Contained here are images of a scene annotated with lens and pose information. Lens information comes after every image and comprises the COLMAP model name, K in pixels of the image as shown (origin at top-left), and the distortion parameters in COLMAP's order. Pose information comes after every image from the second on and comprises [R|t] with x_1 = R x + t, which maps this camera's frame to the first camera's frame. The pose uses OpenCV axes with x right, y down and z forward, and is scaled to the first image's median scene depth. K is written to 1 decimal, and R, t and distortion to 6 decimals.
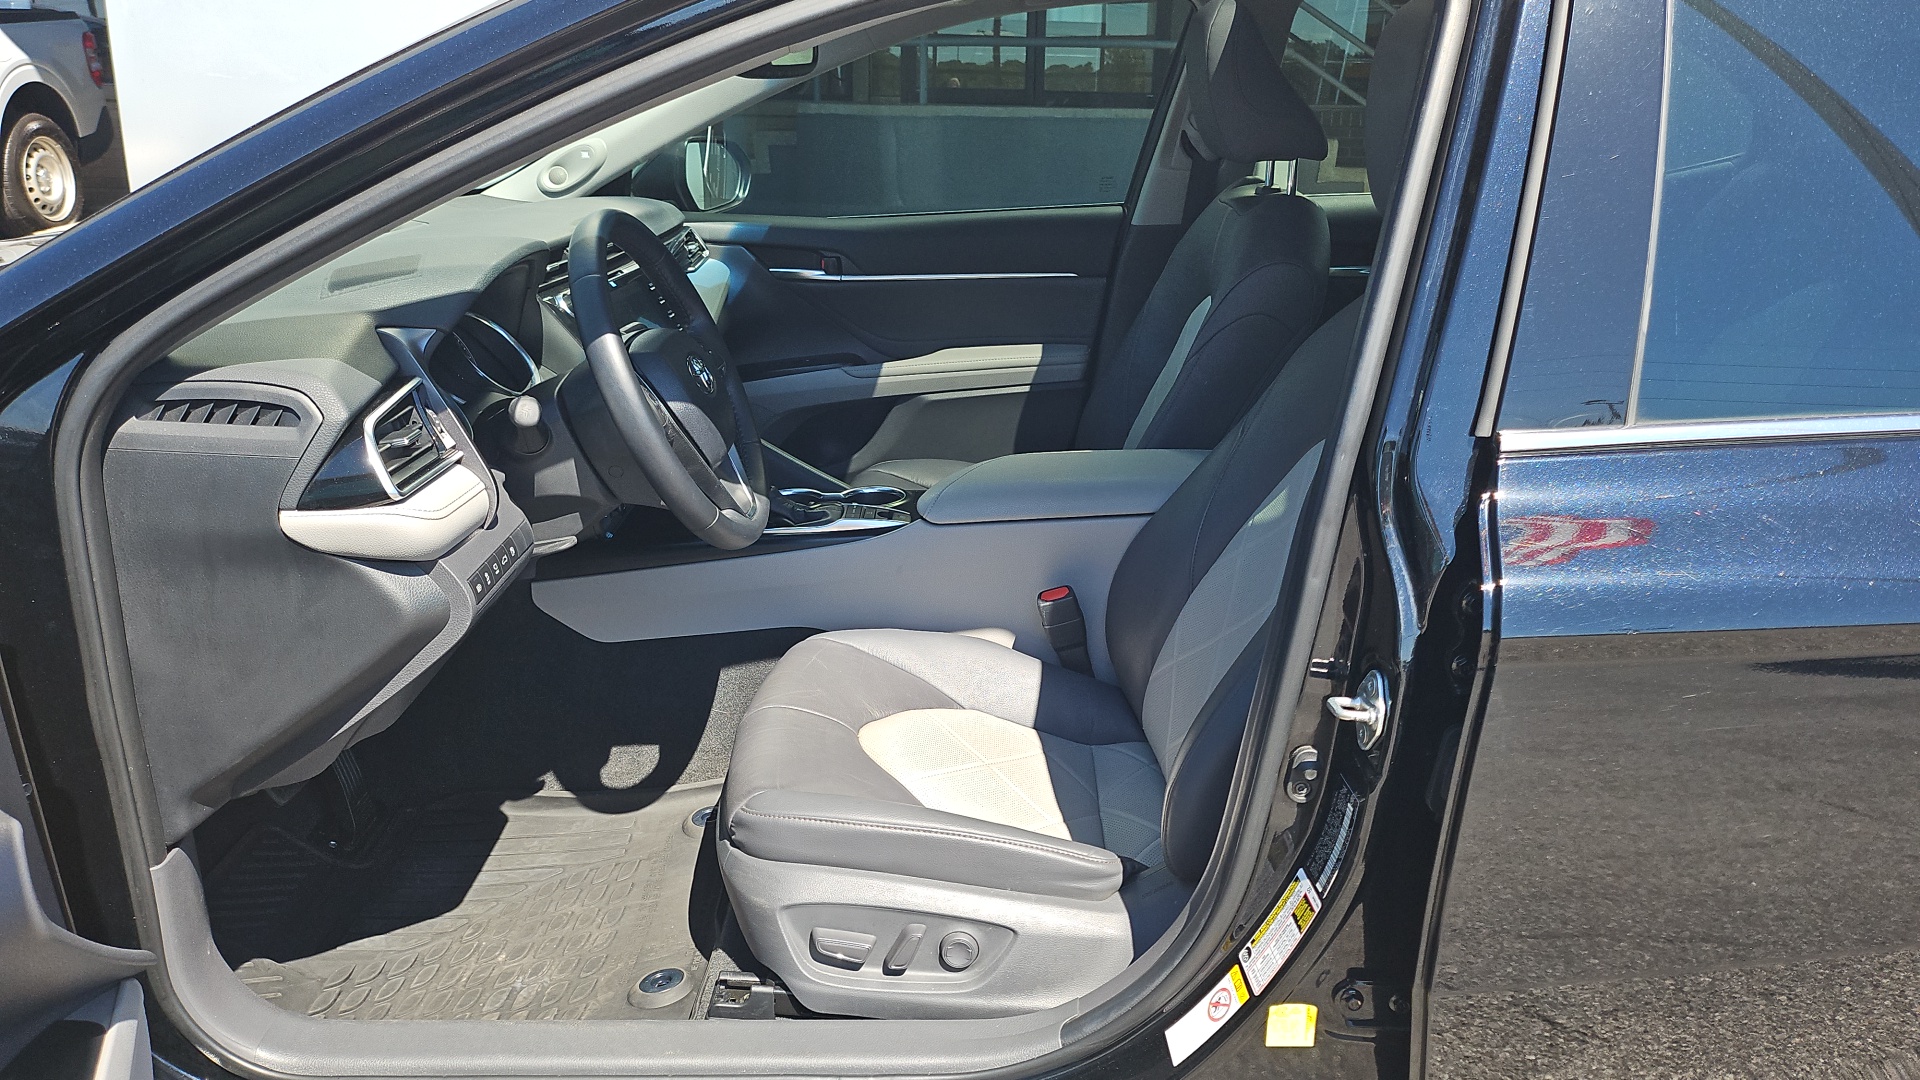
lens RADIAL K [[1311.8, 0, 960.0], [0, 1311.8, 540.0], [0, 0, 1]] dist [0.041943, -0.001175]
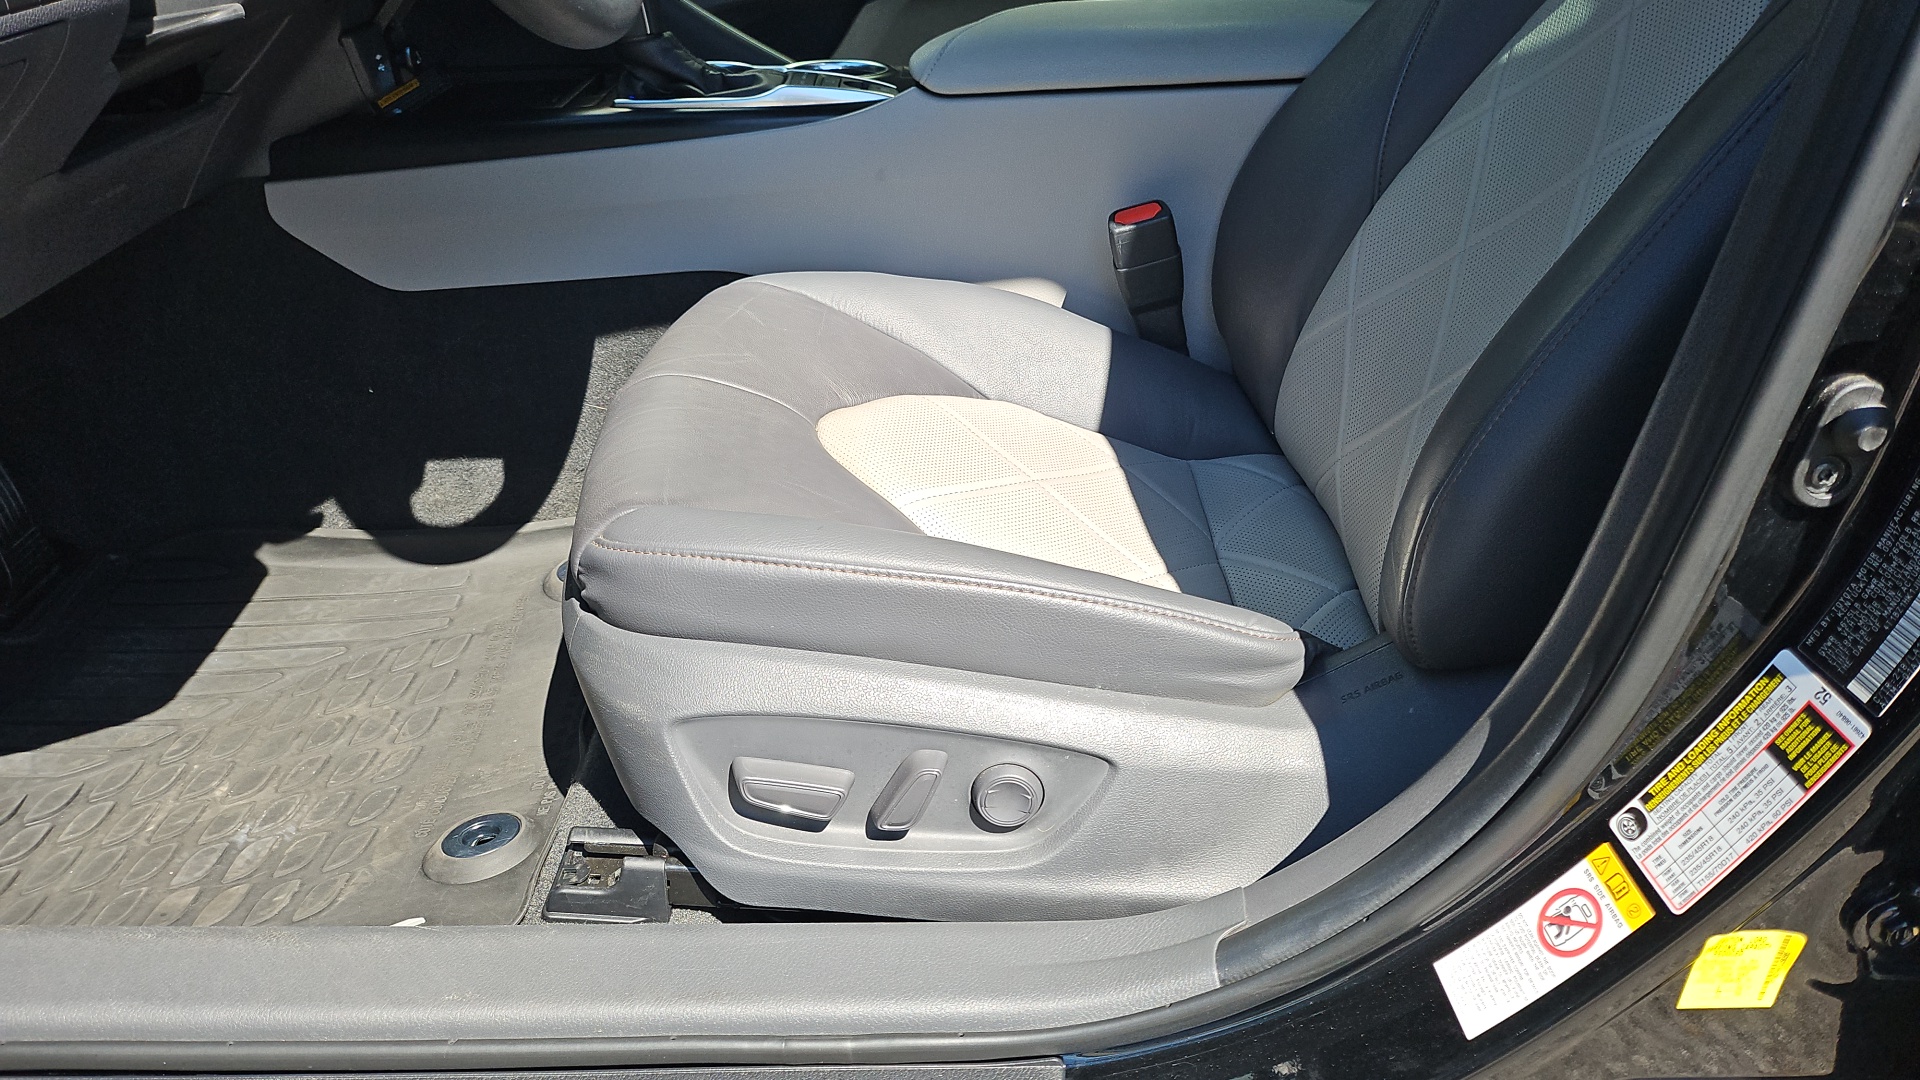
lens RADIAL K [[1347.7, 0, 973.6], [0, 1347.7, 592.3], [0, 0, 1]] dist [0.046074, -0.073619]
pose [[0.999386, 0.002364, 0.034967, -0.032566], [-0.009391, 0.979298, 0.202208, 0.112015], [-0.033765, -0.202412, 0.978718, 0.452635]]
